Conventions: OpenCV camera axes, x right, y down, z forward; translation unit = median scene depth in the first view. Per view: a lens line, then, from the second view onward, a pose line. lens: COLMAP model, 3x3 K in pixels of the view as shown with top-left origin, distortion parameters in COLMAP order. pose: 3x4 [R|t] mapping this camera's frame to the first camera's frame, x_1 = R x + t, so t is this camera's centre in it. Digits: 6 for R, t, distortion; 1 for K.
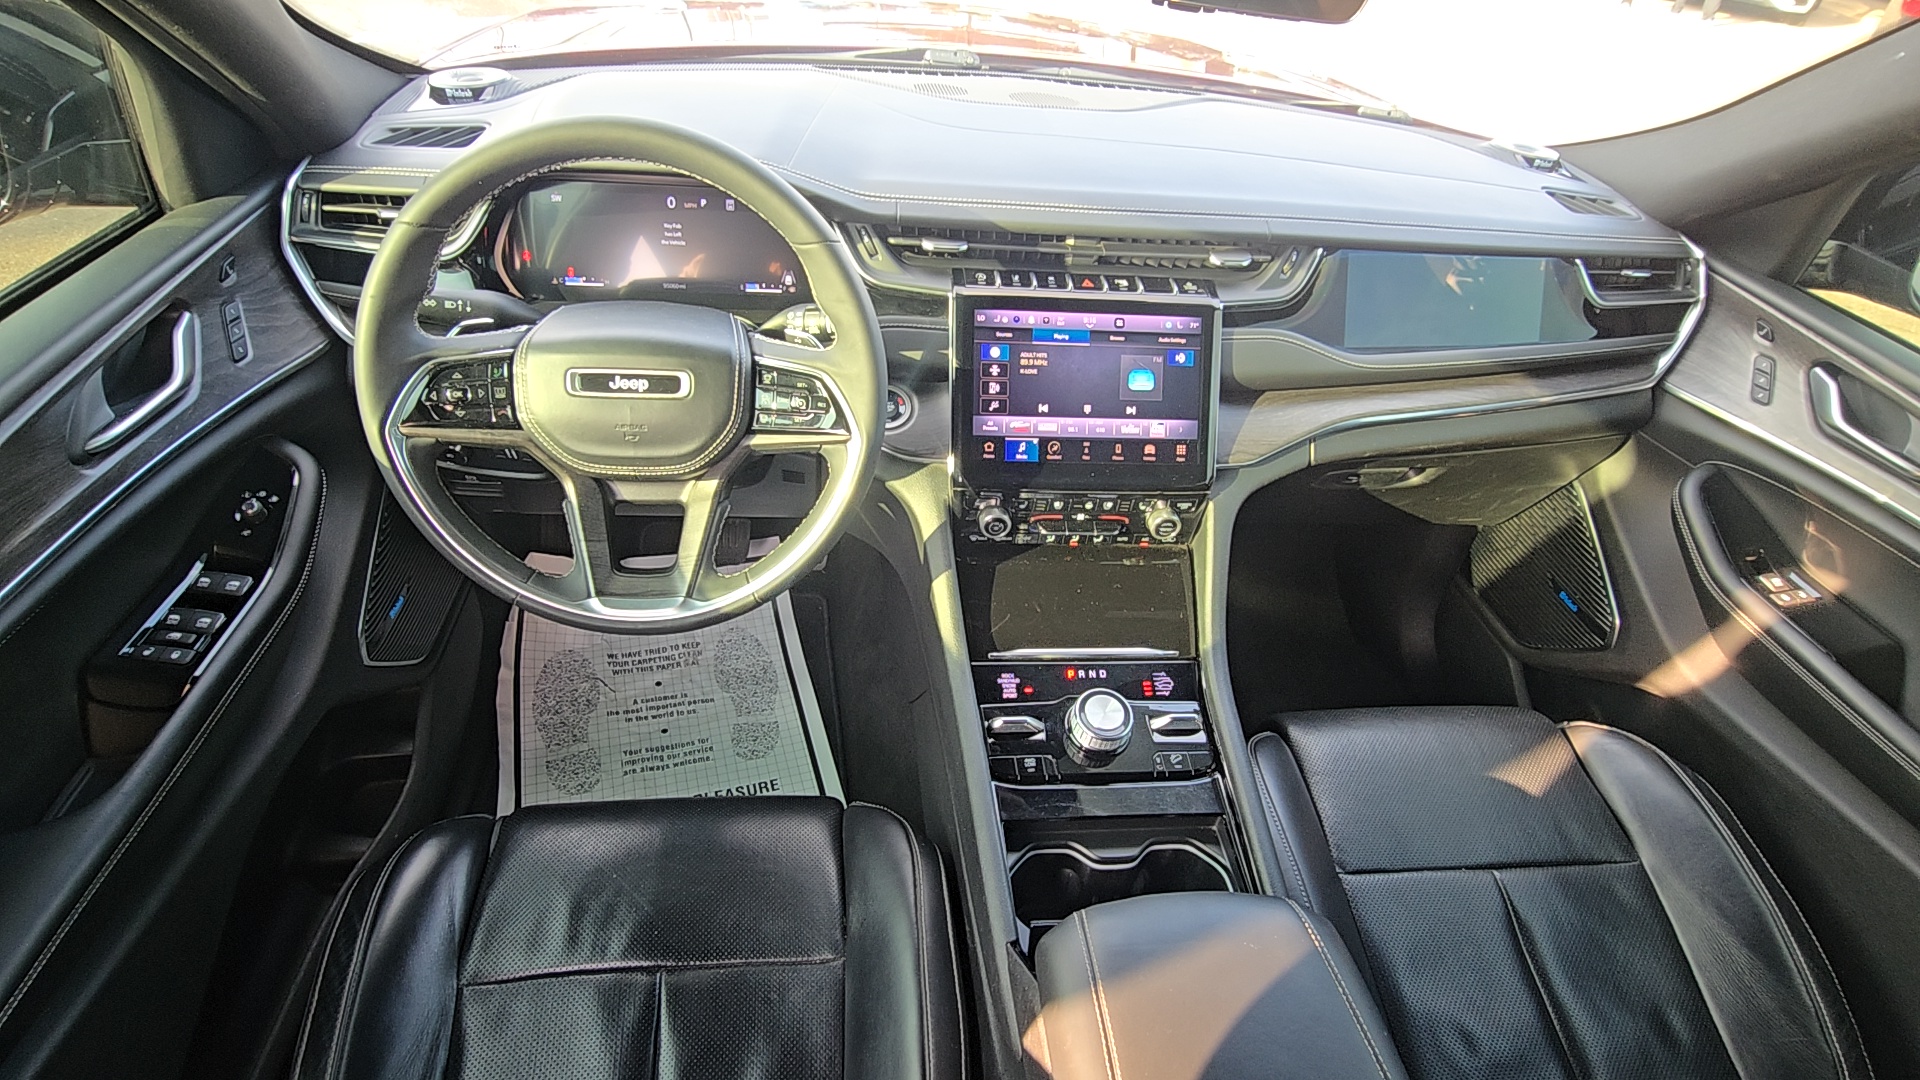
lens RADIAL K [[954.1, 0, 960.0], [0, 954.1, 540.0], [0, 0, 1]] dist [0.001498, 0.000453]
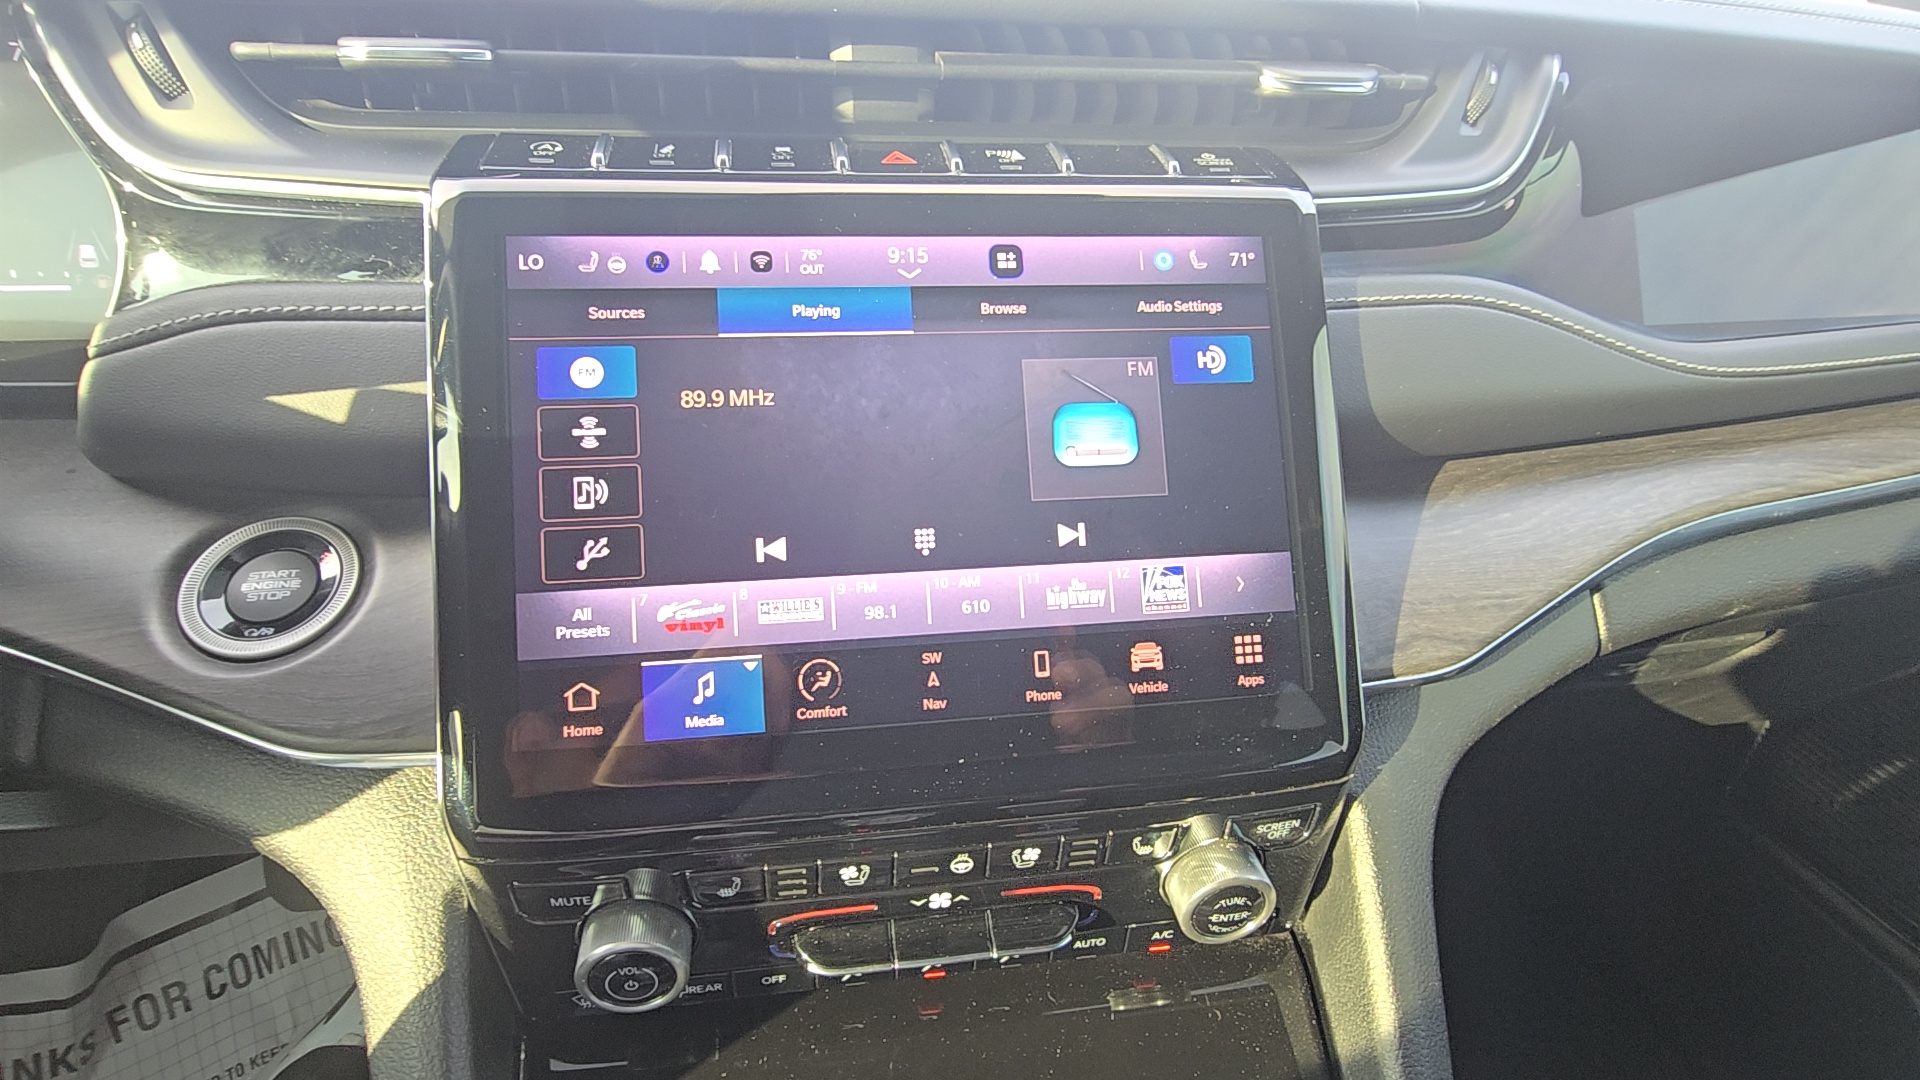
lens RADIAL K [[954.1, 0, 960.0], [0, 954.1, 540.0], [0, 0, 1]] dist [0.001498, 0.000453]
pose [[0.997033, -0.075774, 0.013519, 0.140291], [0.076967, 0.983221, -0.165388, -0.087050], [-0.000760, 0.165938, 0.986136, 0.703951]]
